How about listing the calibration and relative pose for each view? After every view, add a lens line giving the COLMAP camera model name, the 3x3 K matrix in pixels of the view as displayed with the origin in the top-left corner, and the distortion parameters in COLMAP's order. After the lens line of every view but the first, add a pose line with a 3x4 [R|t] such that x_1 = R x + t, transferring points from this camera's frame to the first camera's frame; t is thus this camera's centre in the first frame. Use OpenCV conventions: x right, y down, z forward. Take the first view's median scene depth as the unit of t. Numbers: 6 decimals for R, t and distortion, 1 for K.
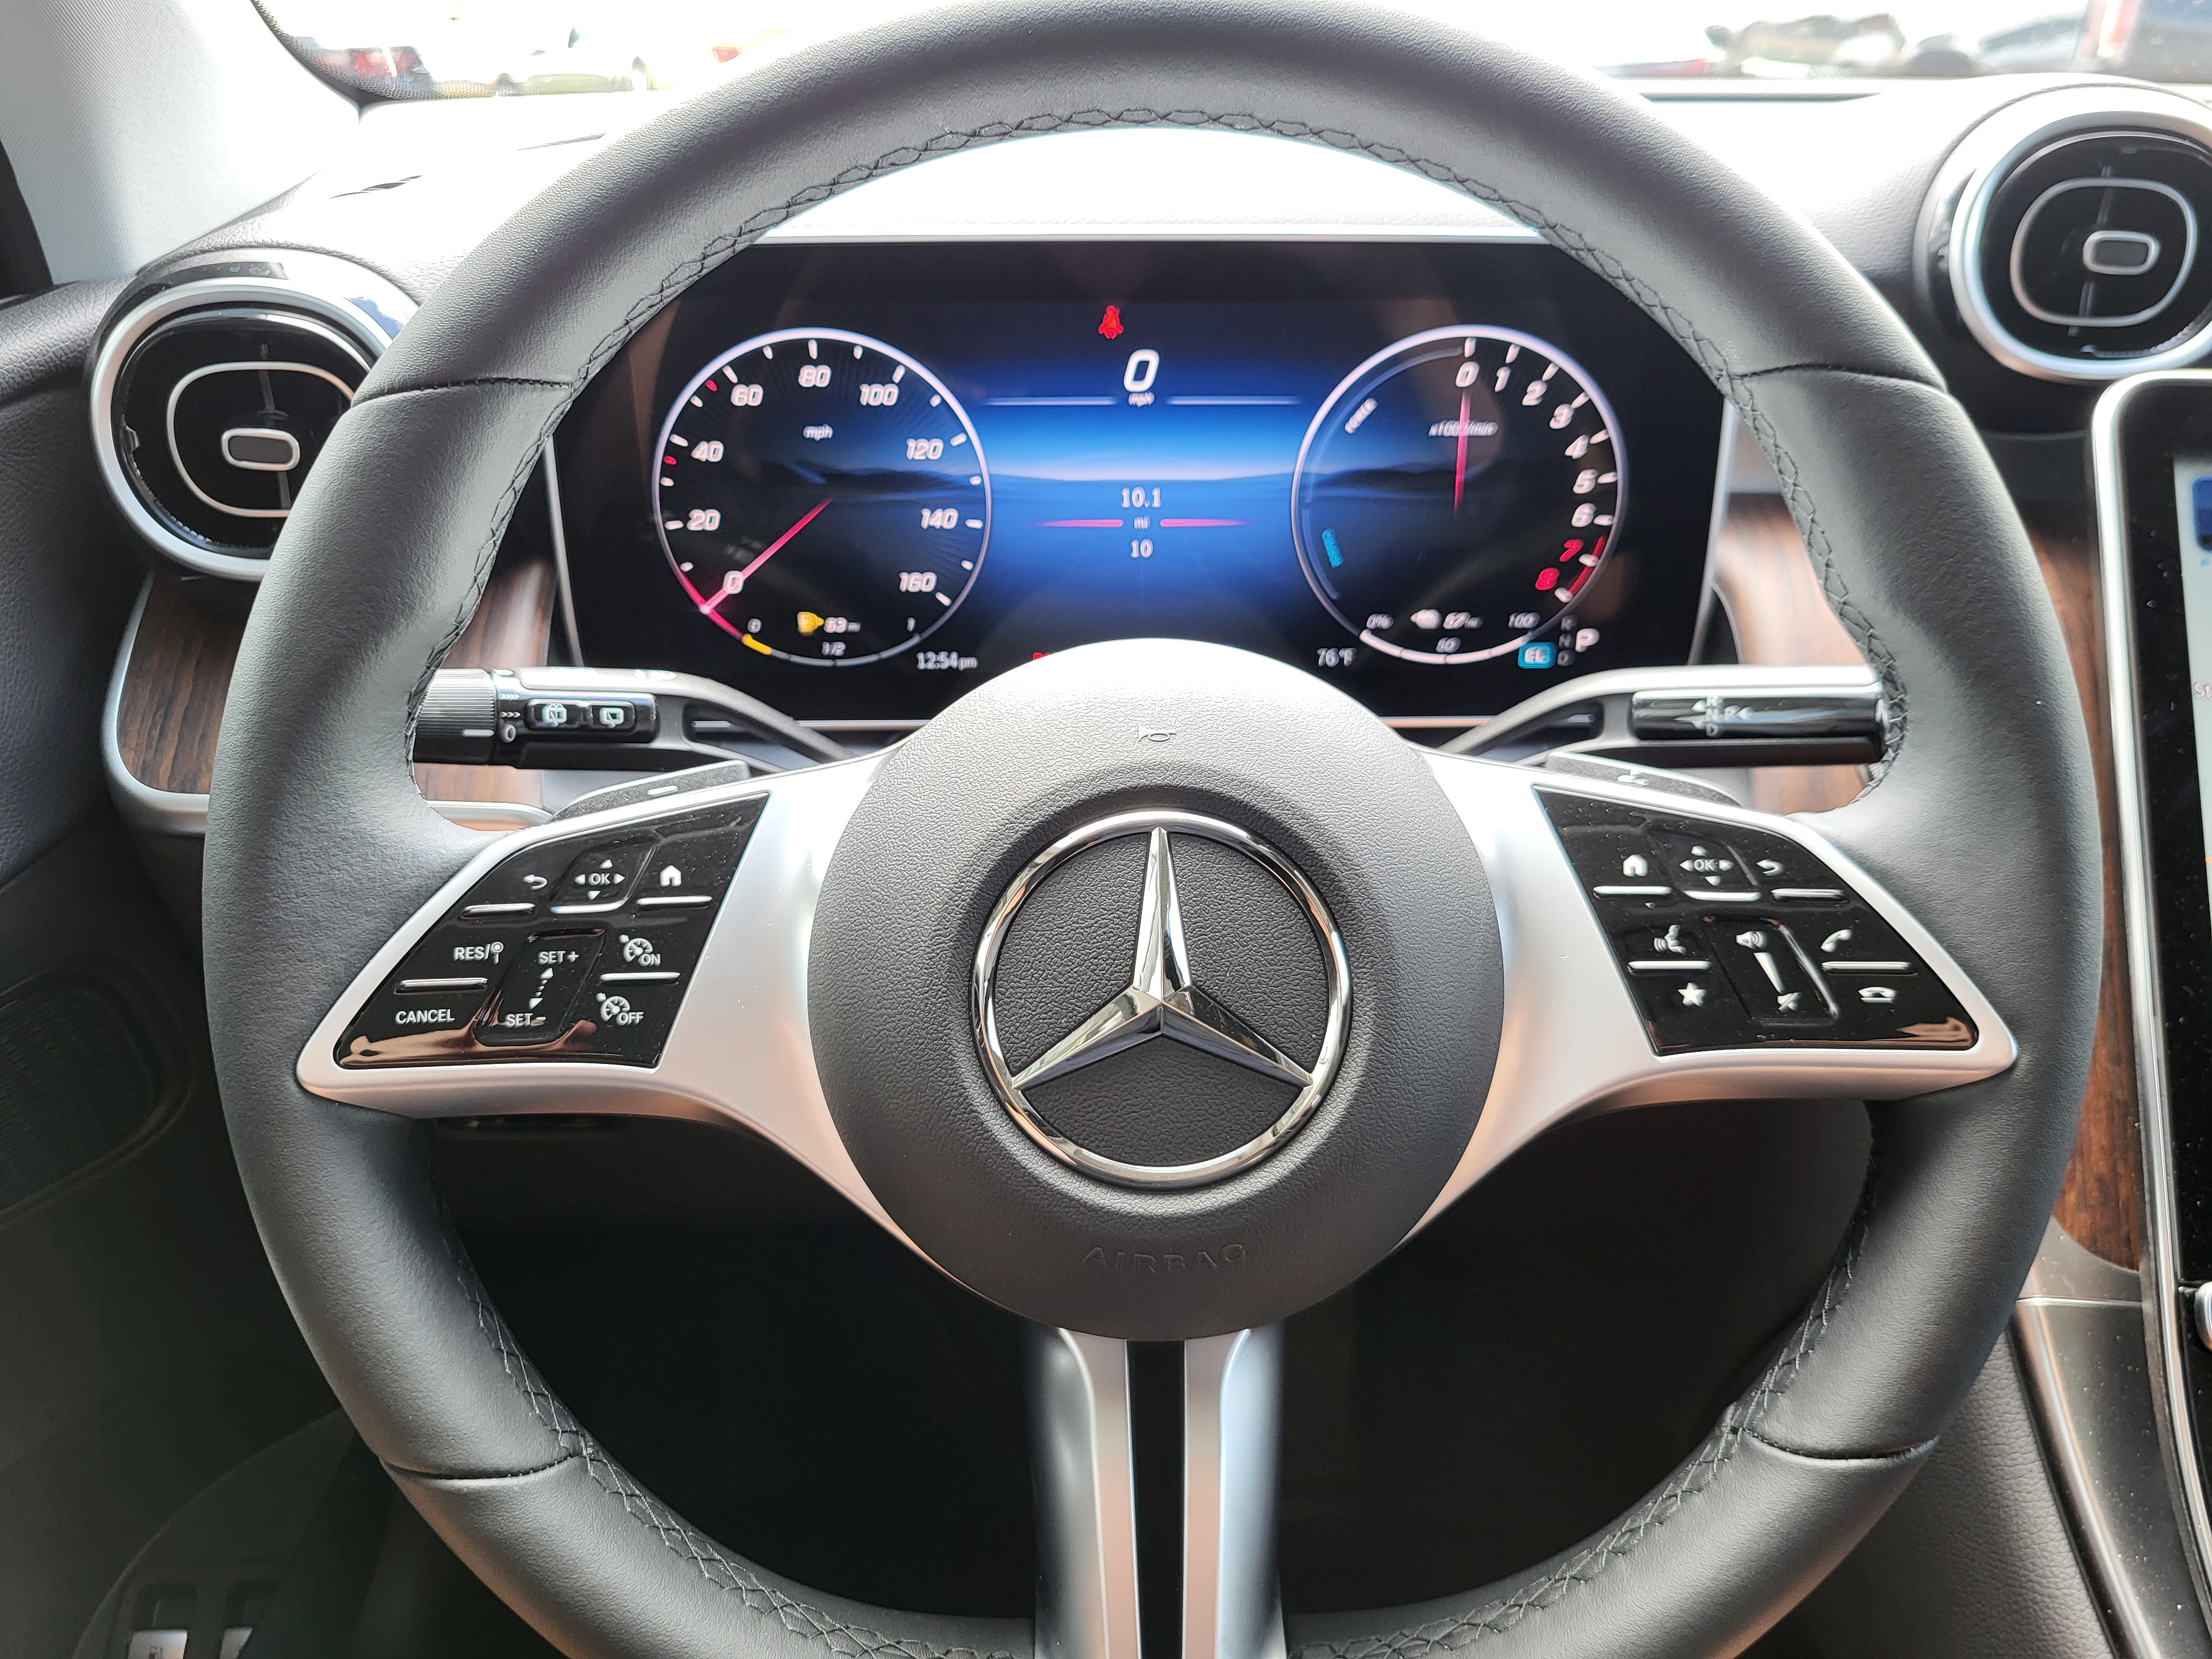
lens RADIAL K [[1704.1, 0, 1118.0], [0, 1704.1, 821.9], [0, 0, 1]] dist [0.008641, 0.002472]
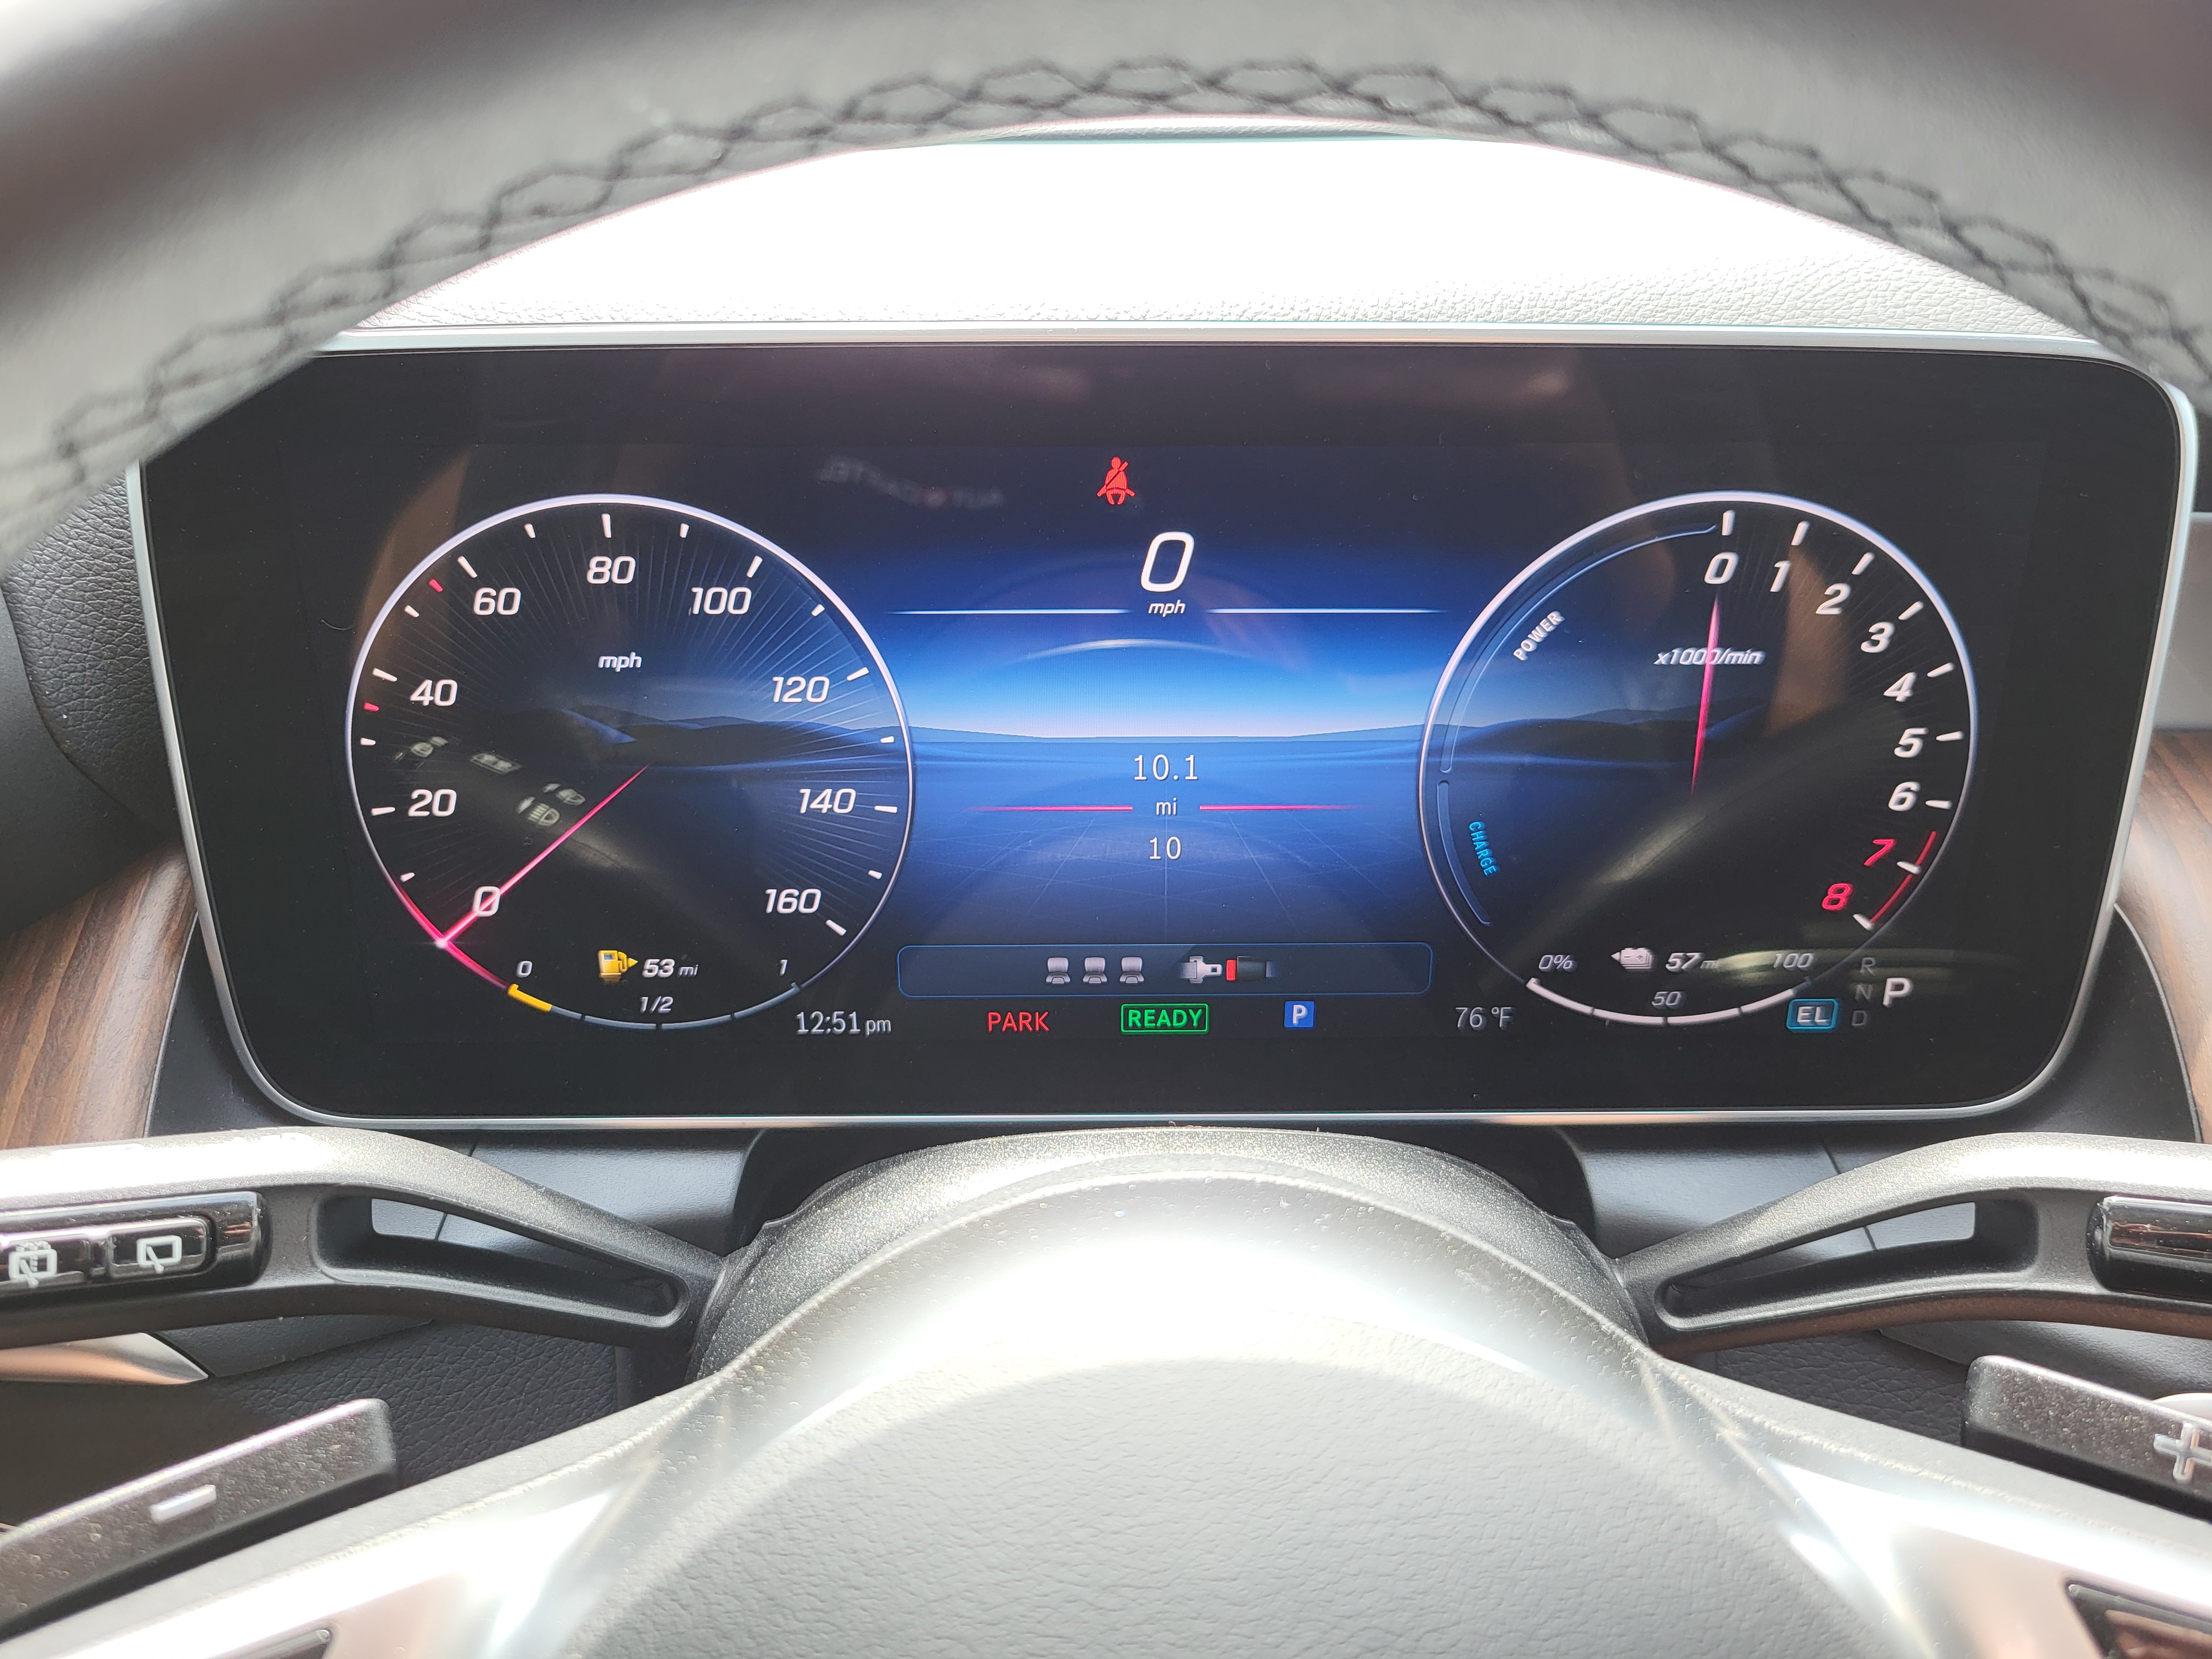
lens RADIAL K [[1703.2, 0, 1106.0], [0, 1703.2, 829.5], [0, 0, 1]] dist [0.006221, 0.001574]
pose [[0.999943, 0.004493, -0.009662, -0.001495], [-0.004844, 0.999318, -0.036616, -0.149812], [0.009491, 0.036661, 0.999283, 0.414661]]
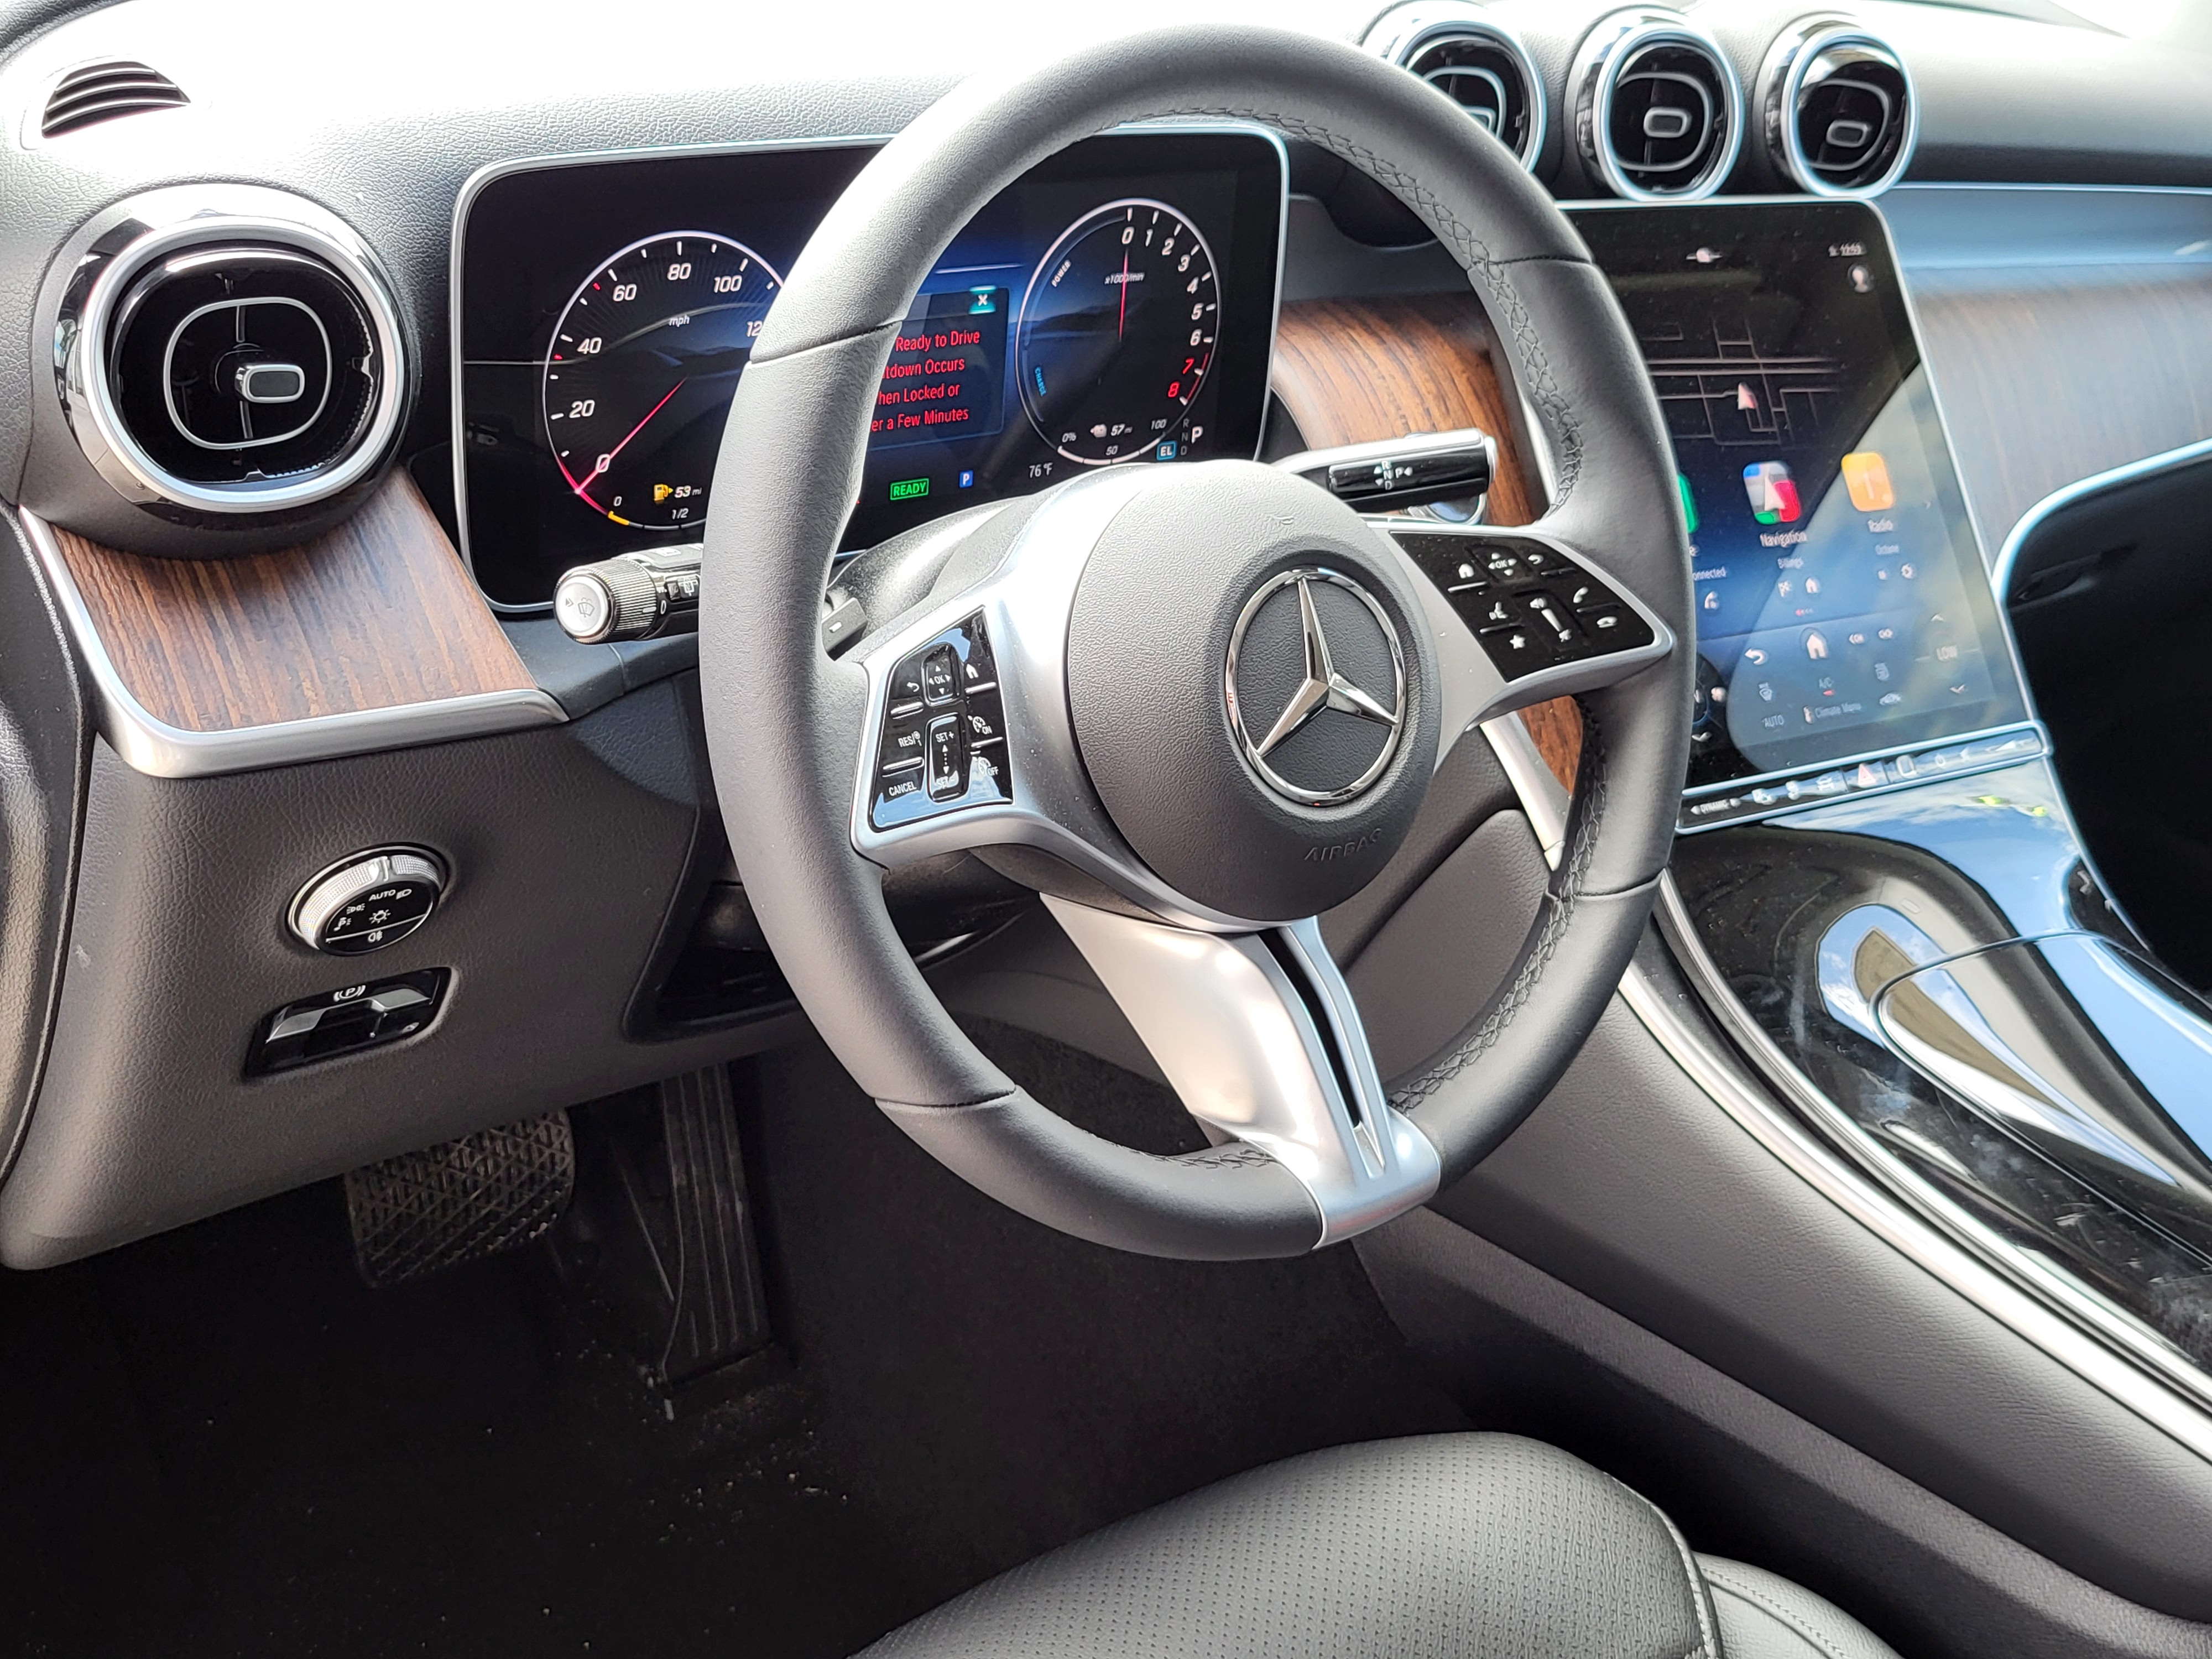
lens RADIAL K [[2397.5, 0, 1106.0], [0, 2397.5, 829.5], [0, 0, 1]] dist [0.016305, 0.007959]
pose [[0.794091, -0.199975, 0.573960, -0.925989], [0.164334, 0.979794, 0.114013, -0.034790], [-0.585162, 0.003784, 0.810908, -0.441527]]
